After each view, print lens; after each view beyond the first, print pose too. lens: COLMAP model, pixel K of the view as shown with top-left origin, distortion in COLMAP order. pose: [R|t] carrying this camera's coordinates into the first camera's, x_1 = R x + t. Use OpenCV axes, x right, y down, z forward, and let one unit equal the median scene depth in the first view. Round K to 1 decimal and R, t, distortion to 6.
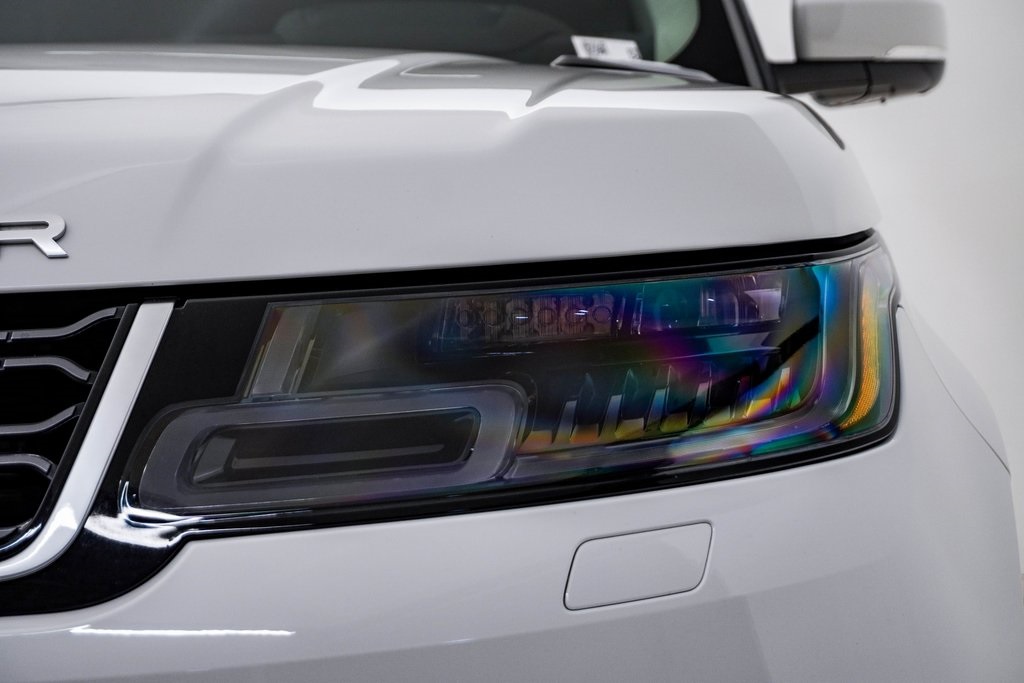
lens RADIAL K [[2169.7, 0, 512.0], [0, 2169.7, 341.5], [0, 0, 1]] dist [0.004964, 0.044396]
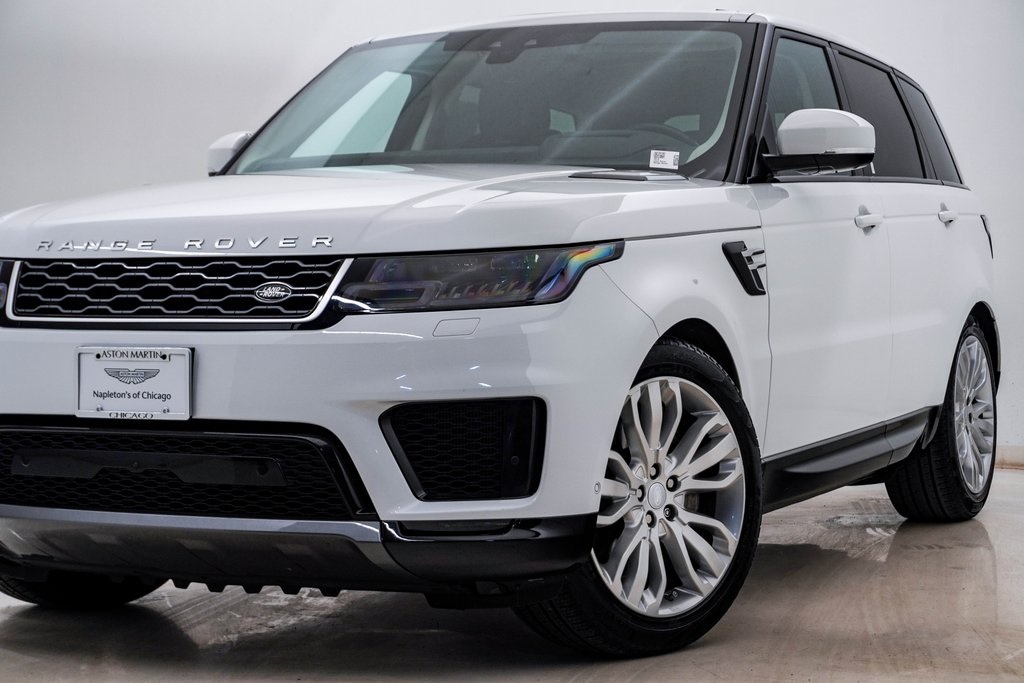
lens RADIAL K [[2169.7, 0, 512.0], [0, 2169.7, 341.5], [0, 0, 1]] dist [0.004964, 0.044396]
pose [[0.935108, 0.034483, -0.352682, 1.530823], [-0.027697, 0.999322, 0.024270, 0.030290], [0.353280, -0.012926, 0.935428, -2.639471]]
